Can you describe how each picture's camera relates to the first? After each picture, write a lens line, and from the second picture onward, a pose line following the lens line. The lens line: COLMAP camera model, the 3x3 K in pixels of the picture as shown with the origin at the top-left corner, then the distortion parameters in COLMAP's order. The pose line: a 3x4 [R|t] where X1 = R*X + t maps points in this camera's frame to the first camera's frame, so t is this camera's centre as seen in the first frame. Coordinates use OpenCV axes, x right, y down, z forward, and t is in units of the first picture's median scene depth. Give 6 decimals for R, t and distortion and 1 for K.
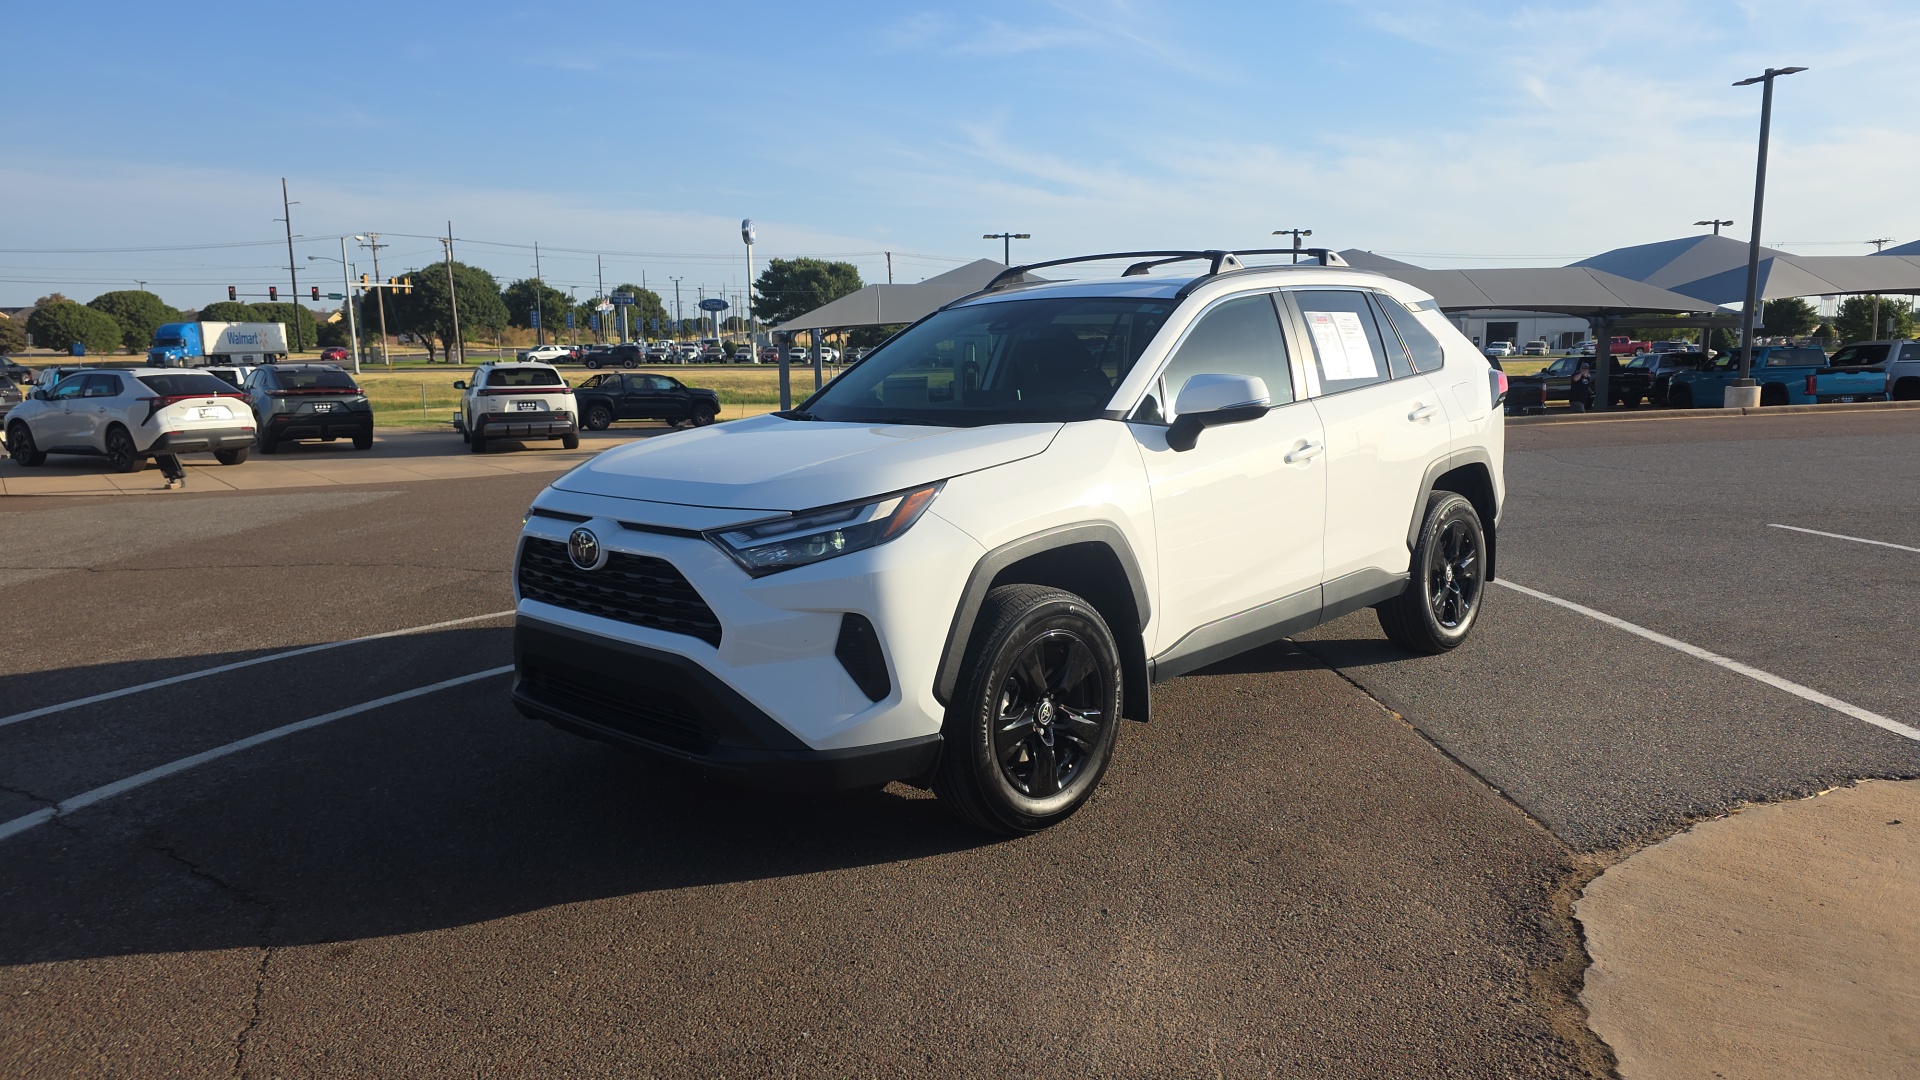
lens RADIAL K [[1295.6, 0, 1025.6], [0, 1295.6, 538.9], [0, 0, 1]] dist [0.059223, -0.061626]
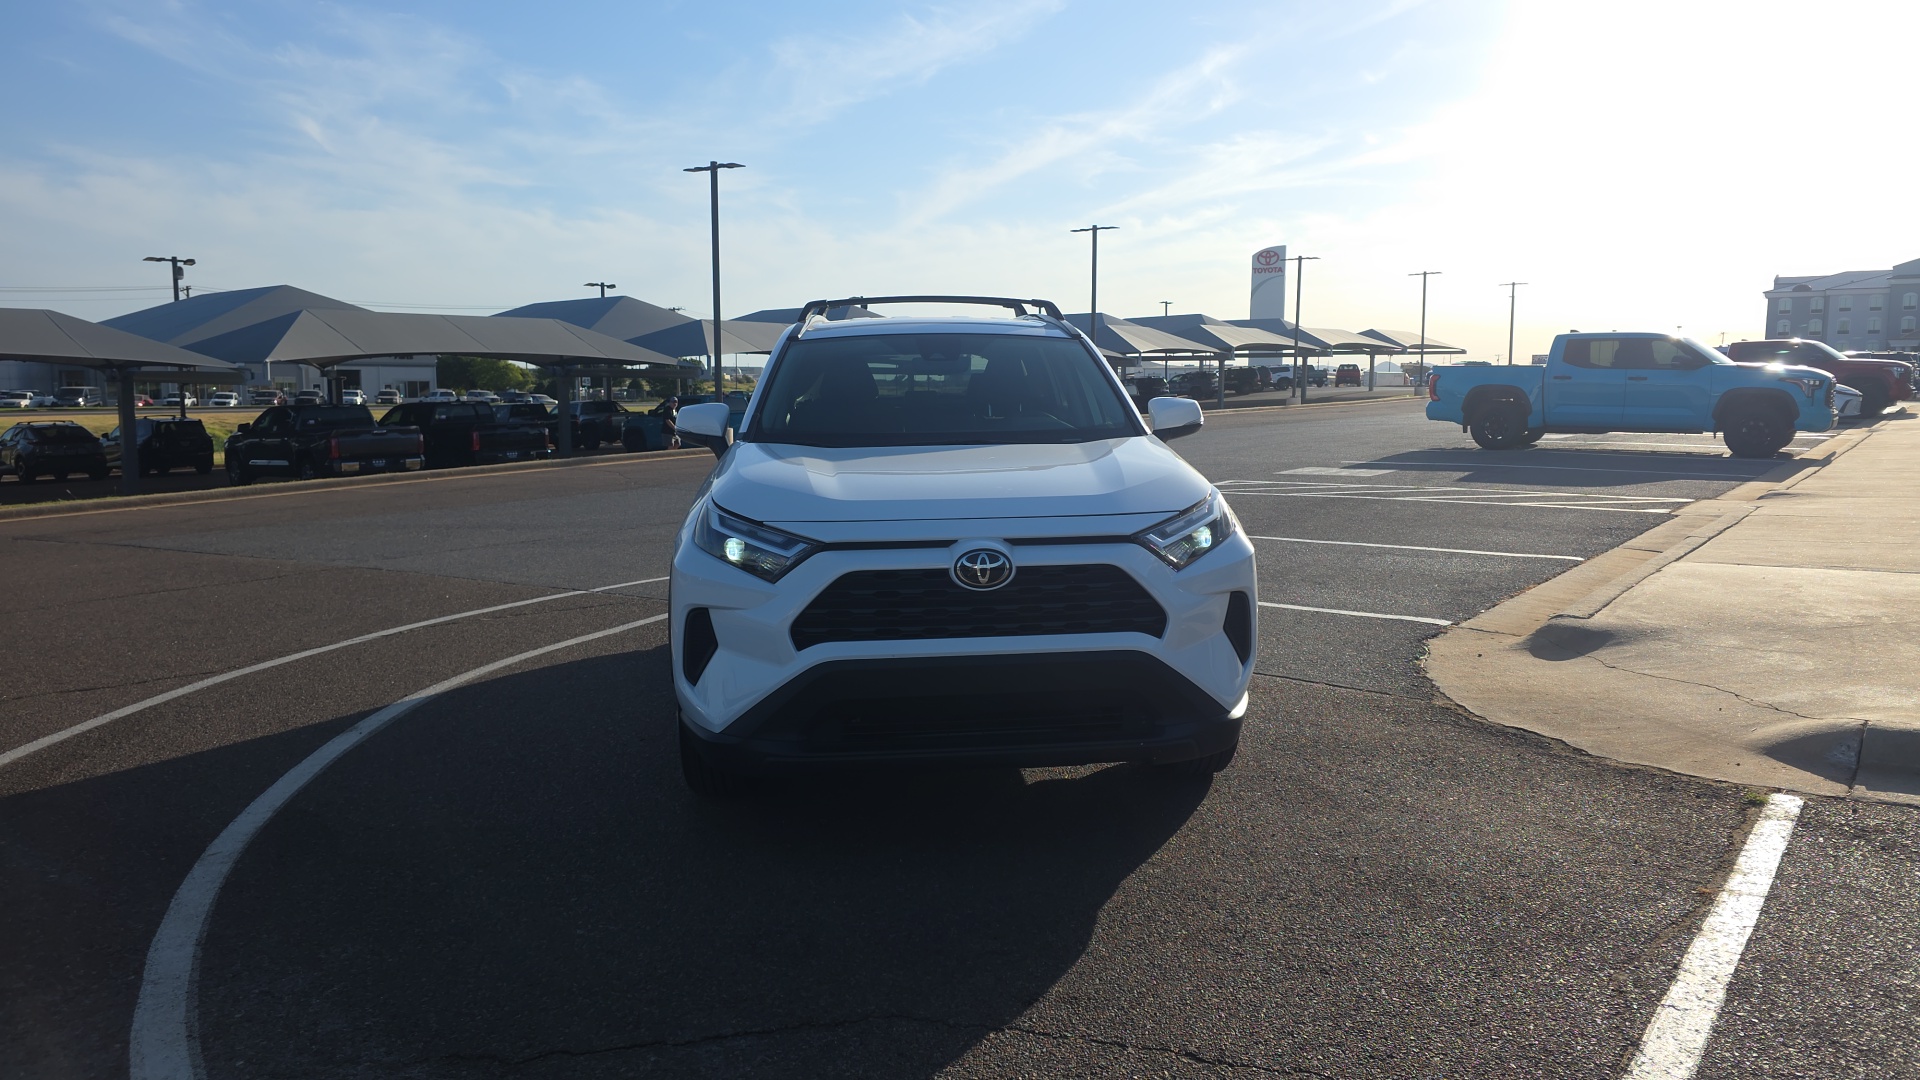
lens RADIAL K [[1253.7, 0, 1049.5], [0, 1253.7, 535.2], [0, 0, 1]] dist [0.036860, -0.000610]
pose [[0.666795, -0.084103, 0.740481, -0.986800], [0.110548, 0.993781, 0.013325, -0.024851], [-0.736996, 0.072974, 0.671946, 0.318230]]
